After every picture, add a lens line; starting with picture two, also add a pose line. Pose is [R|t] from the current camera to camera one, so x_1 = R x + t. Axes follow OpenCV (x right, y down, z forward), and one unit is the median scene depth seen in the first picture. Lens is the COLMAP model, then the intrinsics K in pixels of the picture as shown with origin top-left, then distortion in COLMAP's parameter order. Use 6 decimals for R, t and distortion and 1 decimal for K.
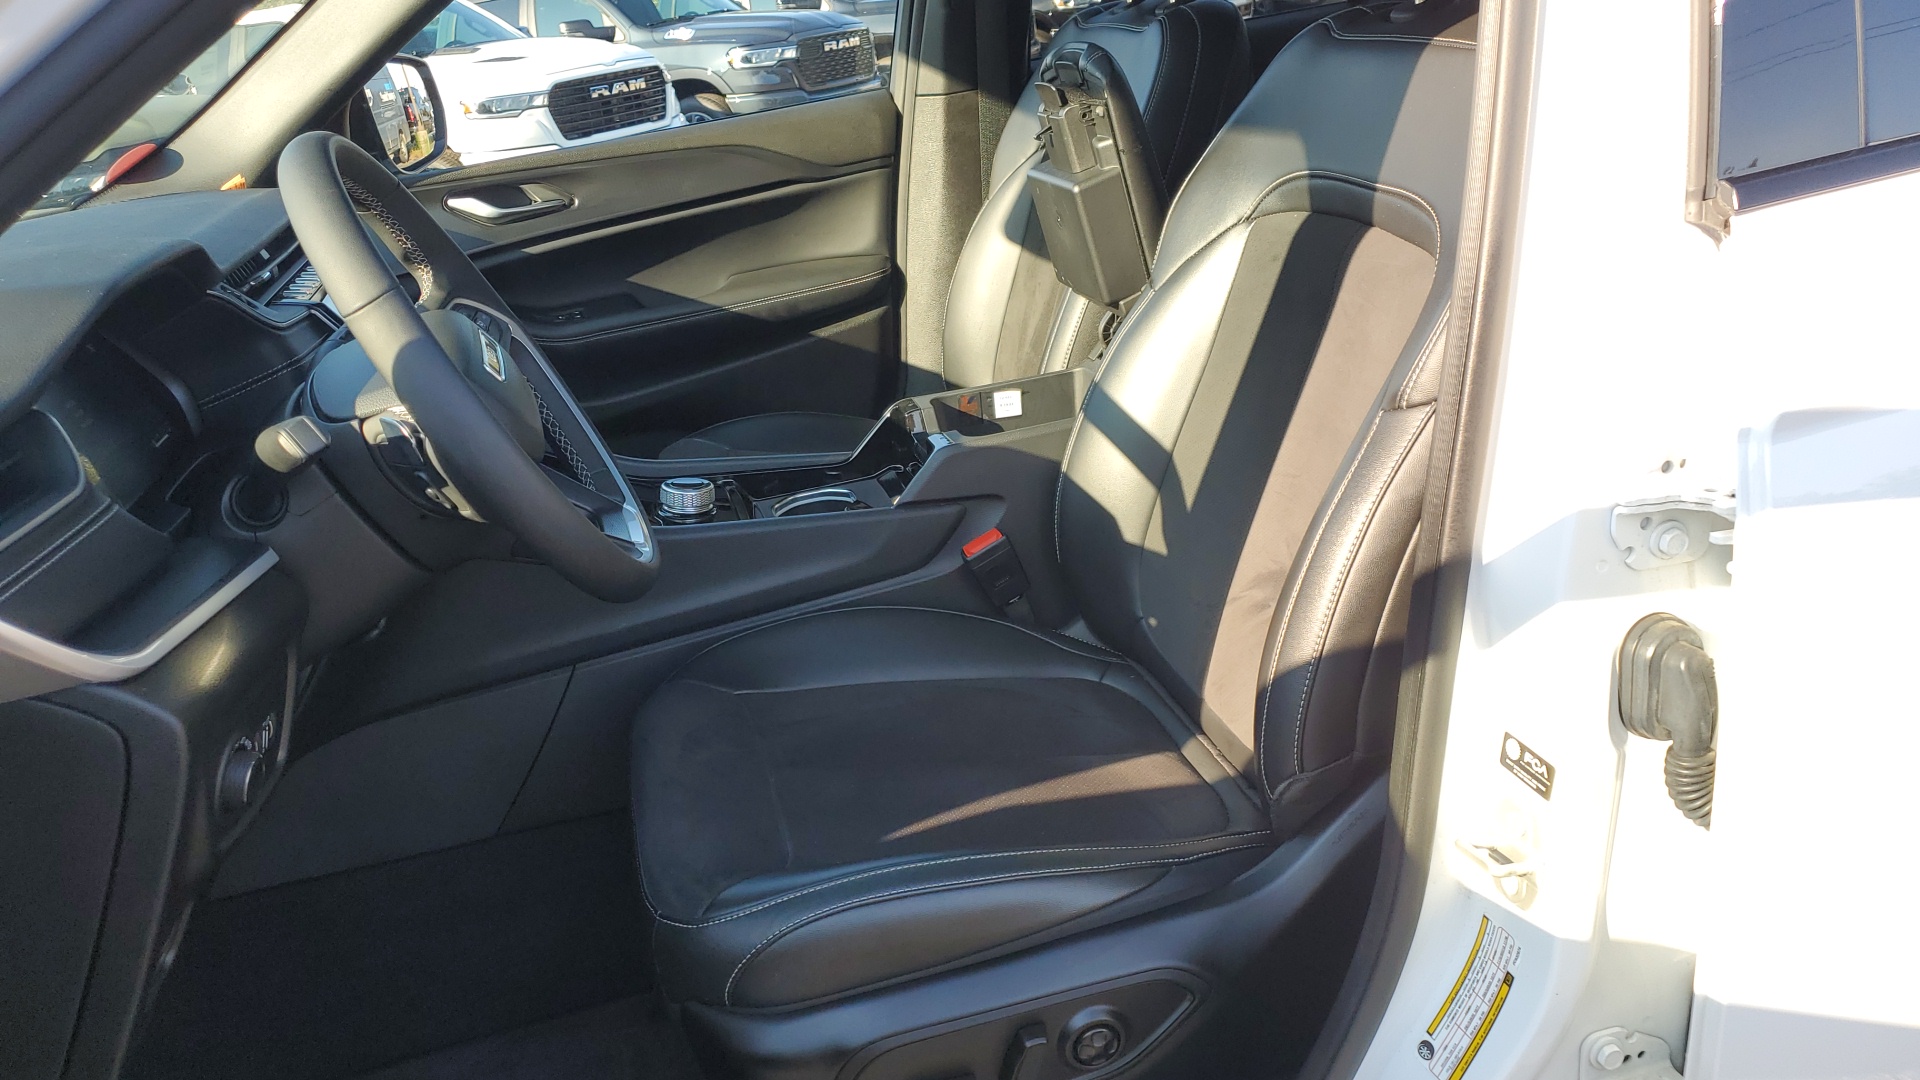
lens RADIAL K [[1500.7, 0, 964.0], [0, 1500.7, 545.7], [0, 0, 1]] dist [0.006284, -0.011851]
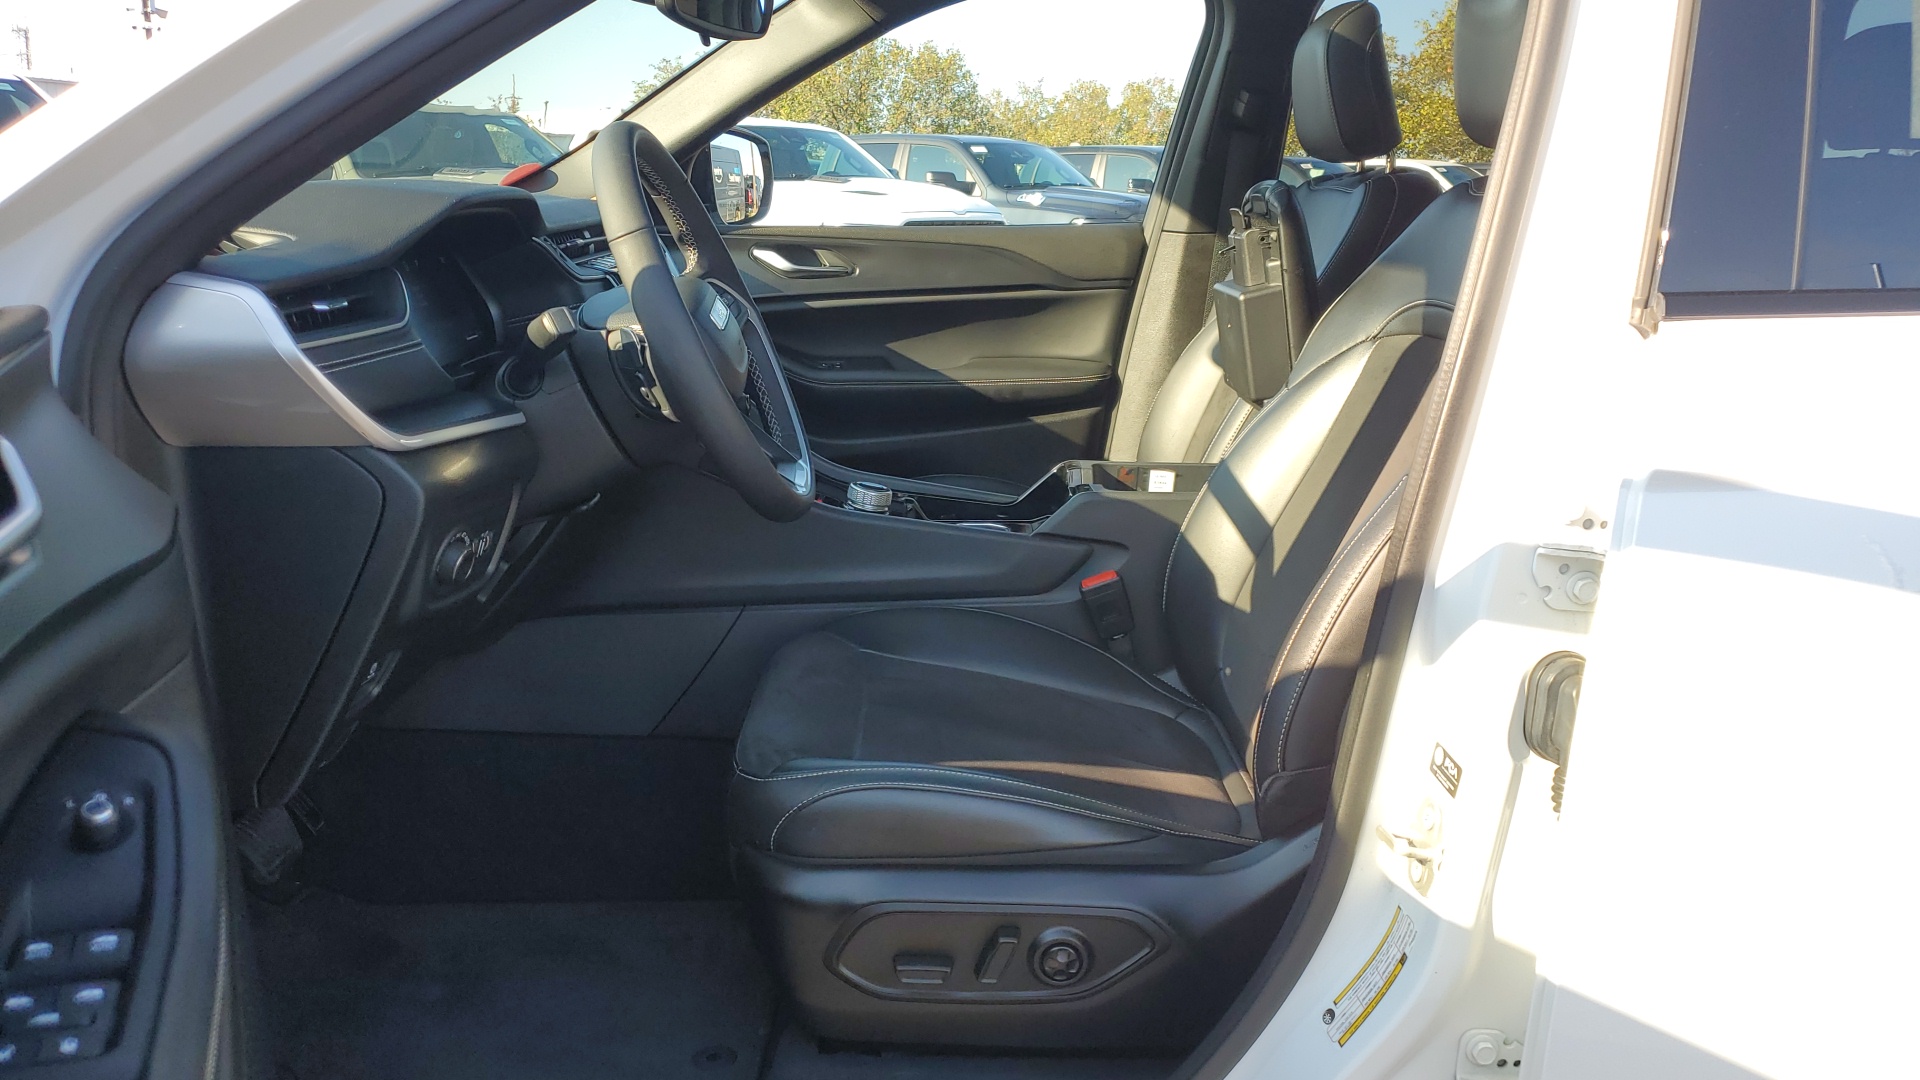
lens RADIAL K [[1477.5, 0, 960.0], [0, 1477.5, 540.0], [0, 0, 1]] dist [0.012942, -0.003290]
pose [[0.961780, 0.198395, -0.188730, 0.121707], [-0.218946, 0.971109, -0.094918, 0.103871], [0.164446, 0.132611, 0.977431, -0.133153]]
